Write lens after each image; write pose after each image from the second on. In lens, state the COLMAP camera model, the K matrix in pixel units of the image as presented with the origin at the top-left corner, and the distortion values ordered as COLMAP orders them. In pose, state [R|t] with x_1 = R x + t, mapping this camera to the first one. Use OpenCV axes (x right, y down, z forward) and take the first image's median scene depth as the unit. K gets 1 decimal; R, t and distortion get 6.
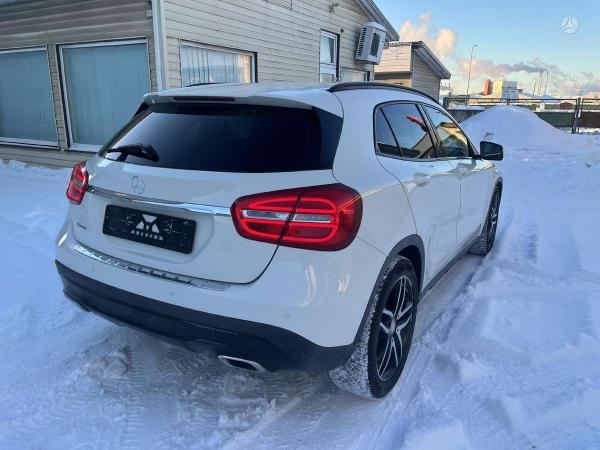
lens RADIAL K [[456.8, 0, 302.9], [0, 456.8, 226.1], [0, 0, 1]] dist [0.060815, -0.065092]
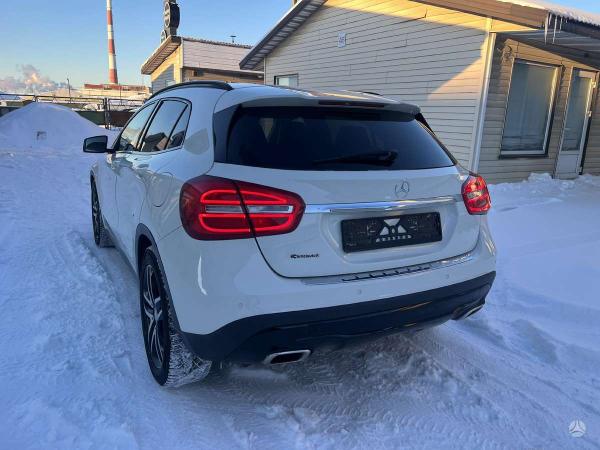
lens RADIAL K [[456.8, 0, 297.7], [0, 456.8, 224.4], [0, 0, 1]] dist [0.060815, -0.065092]
pose [[0.495180, -0.192801, 0.847127, -0.379586], [0.190890, 0.975383, 0.110409, -0.047758], [-0.847560, 0.107036, 0.519794, 0.189494]]
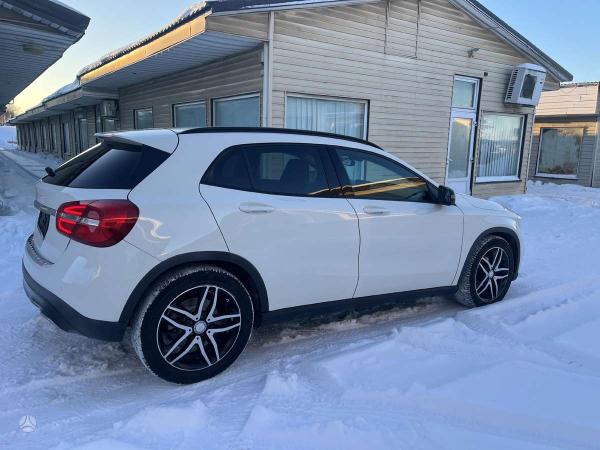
lens RADIAL K [[456.8, 0, 299.1], [0, 456.8, 223.8], [0, 0, 1]] dist [0.060815, -0.065092]
pose [[0.898524, 0.089169, -0.429772, 0.300909], [-0.129545, 0.989404, -0.065559, -0.000355], [0.419373, 0.114581, 0.900554, 0.001525]]
